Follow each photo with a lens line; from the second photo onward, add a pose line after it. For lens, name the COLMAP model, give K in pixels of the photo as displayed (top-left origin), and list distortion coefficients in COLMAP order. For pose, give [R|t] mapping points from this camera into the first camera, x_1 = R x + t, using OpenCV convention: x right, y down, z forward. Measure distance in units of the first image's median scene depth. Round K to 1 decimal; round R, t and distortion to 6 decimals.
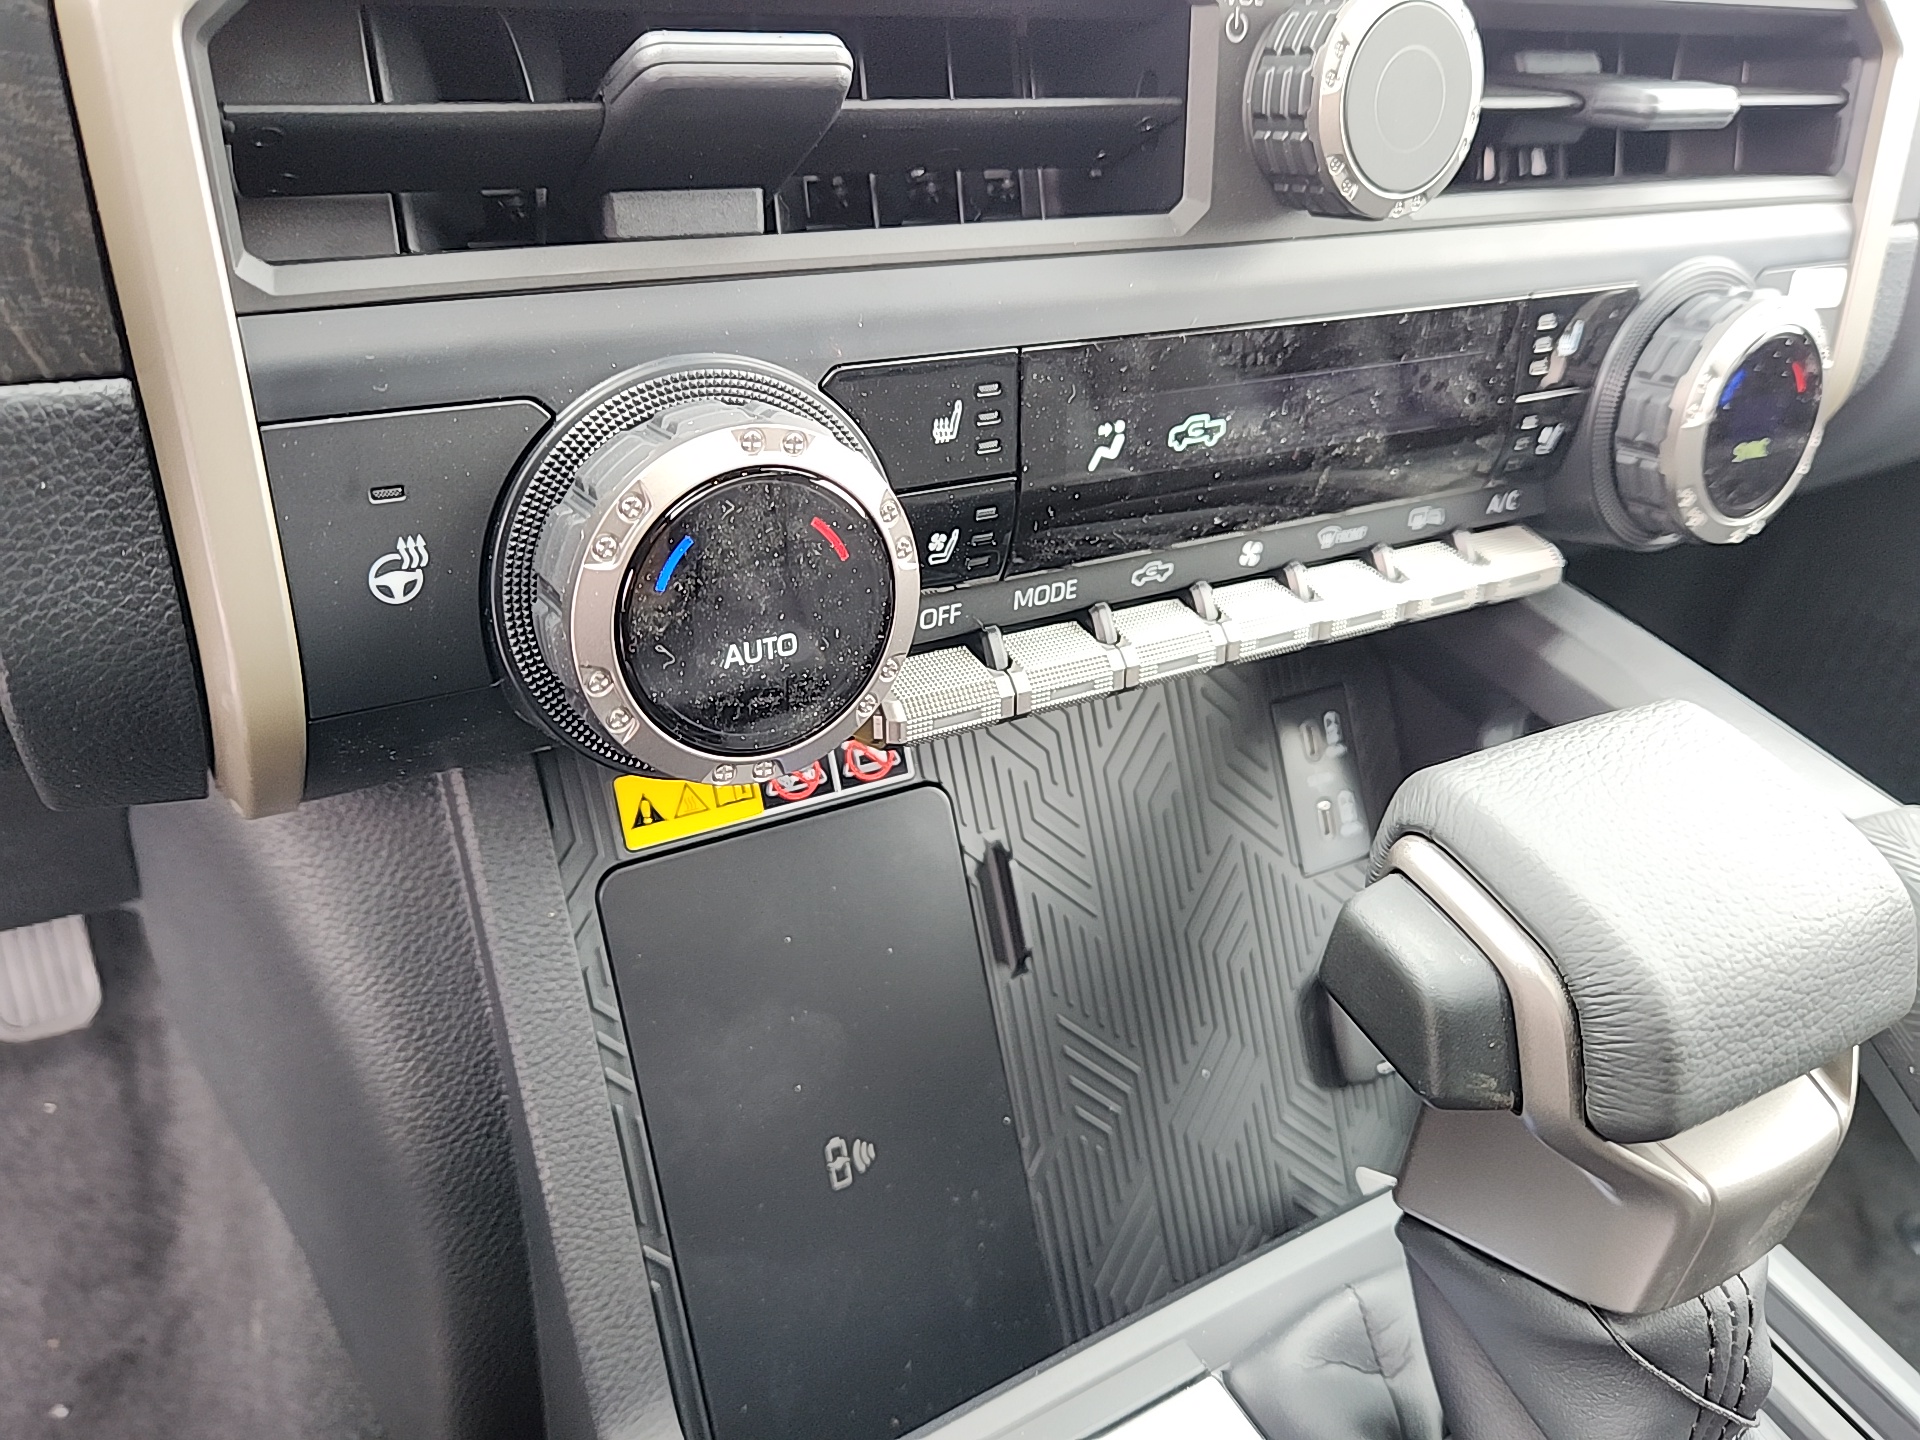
lens RADIAL K [[1539.9, 0, 960.0], [0, 1539.9, 720.0], [0, 0, 1]] dist [0.010956, -0.011839]
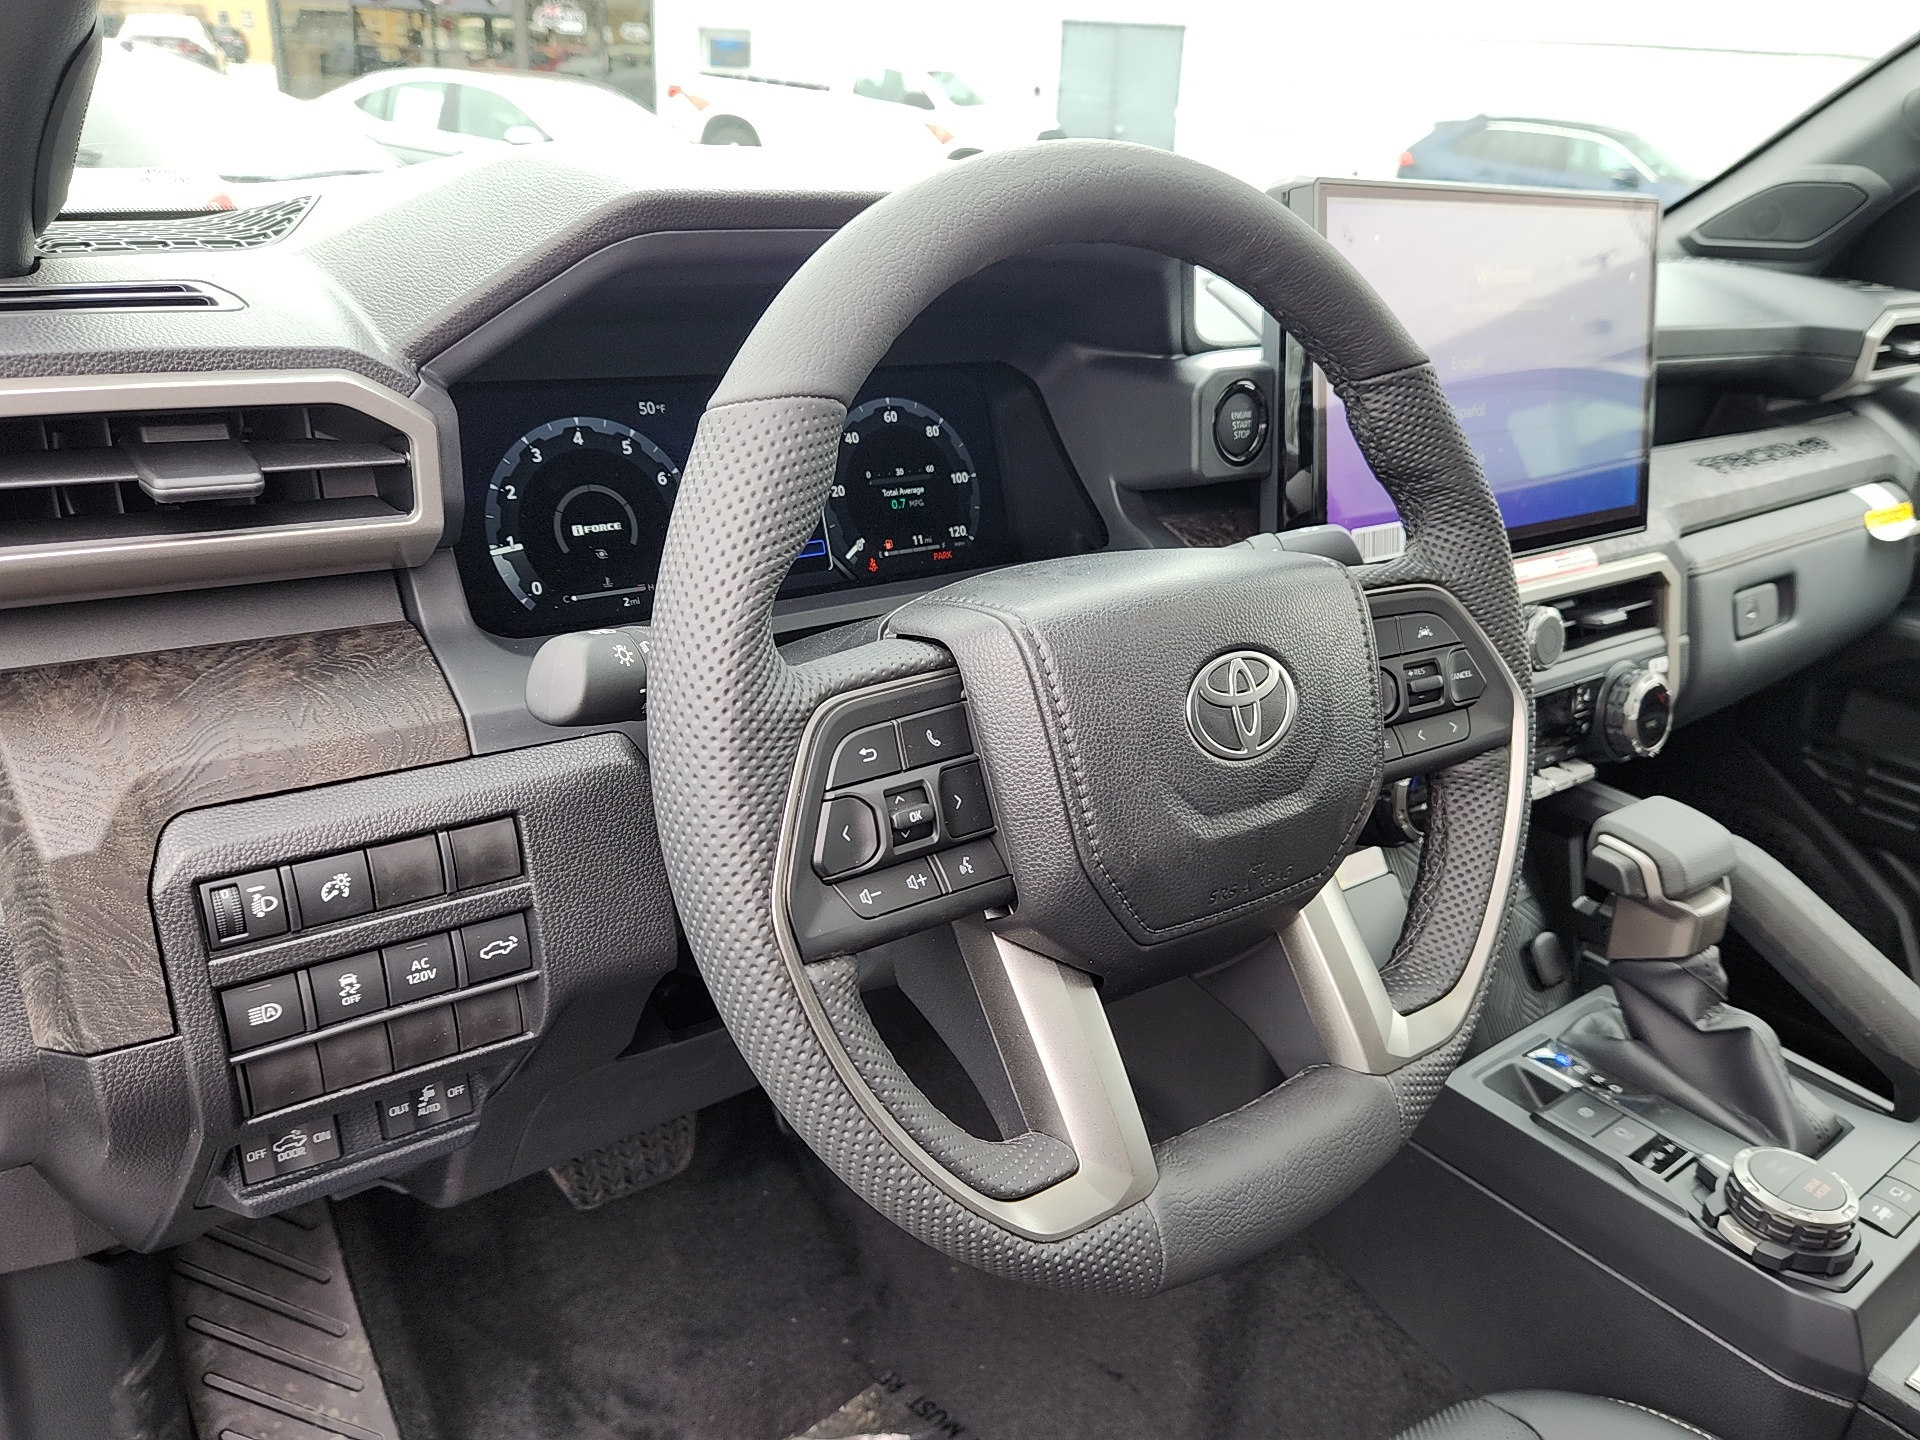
lens RADIAL K [[1456.8, 0, 994.9], [0, 1456.8, 732.4], [0, 0, 1]] dist [0.065814, -0.066098]
pose [[0.988973, -0.106183, 0.103233, -1.088677], [0.124850, 0.972715, -0.195547, 0.249007], [-0.079652, 0.206279, 0.975246, -1.748293]]
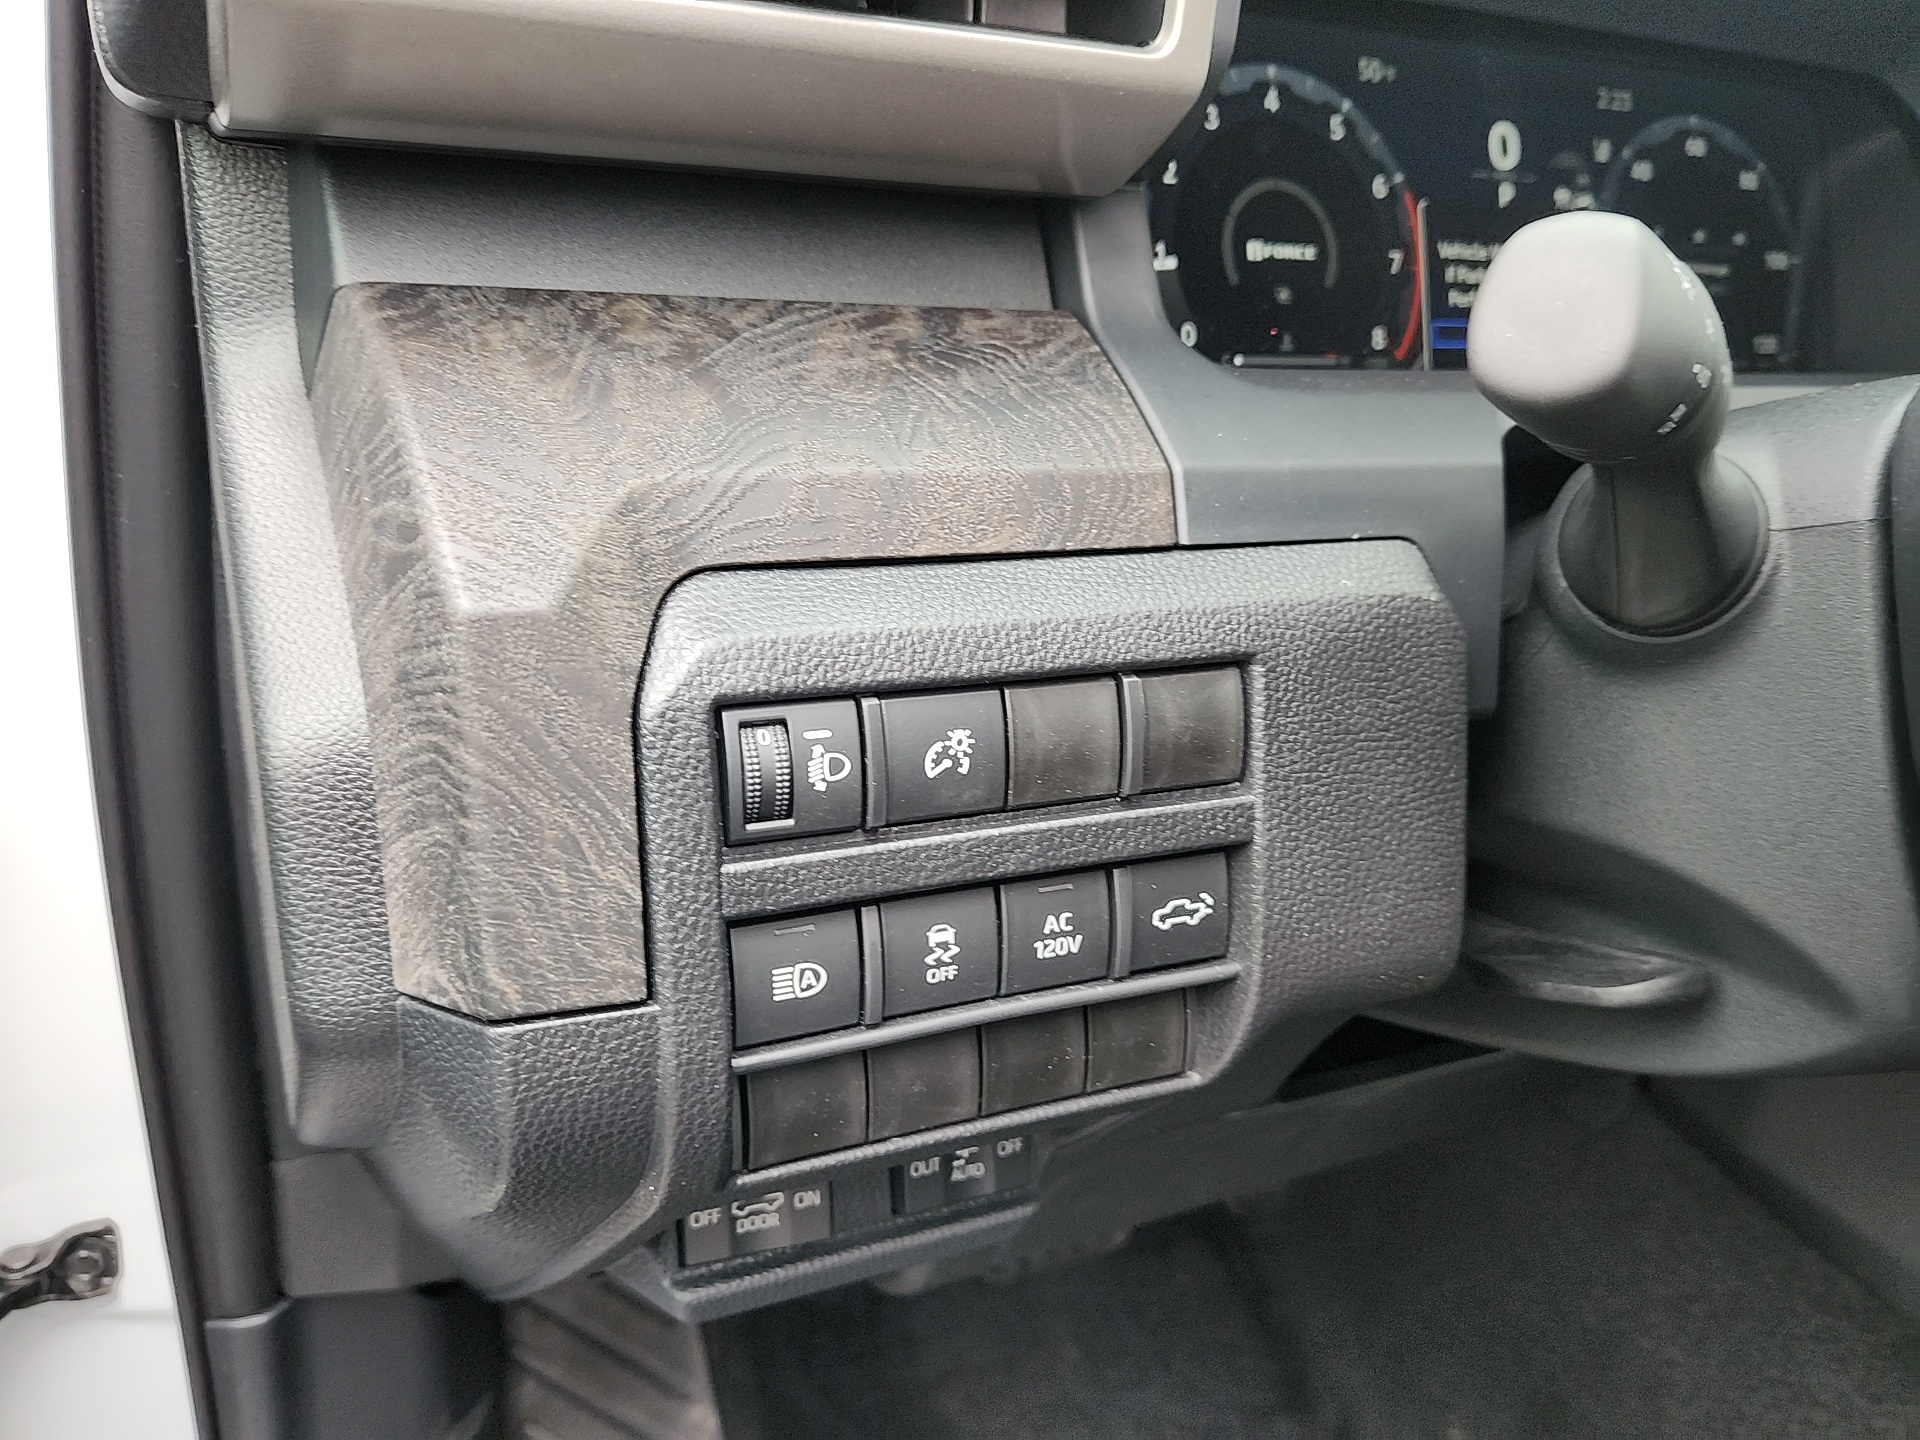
lens RADIAL K [[1456.8, 0, 994.9], [0, 1456.8, 732.4], [0, 0, 1]] dist [0.065814, -0.066098]
pose [[0.997132, -0.008220, -0.075230, -1.563322], [-0.008712, 0.975005, -0.222012, 0.179521], [0.075175, 0.222031, 0.972137, -0.887411]]
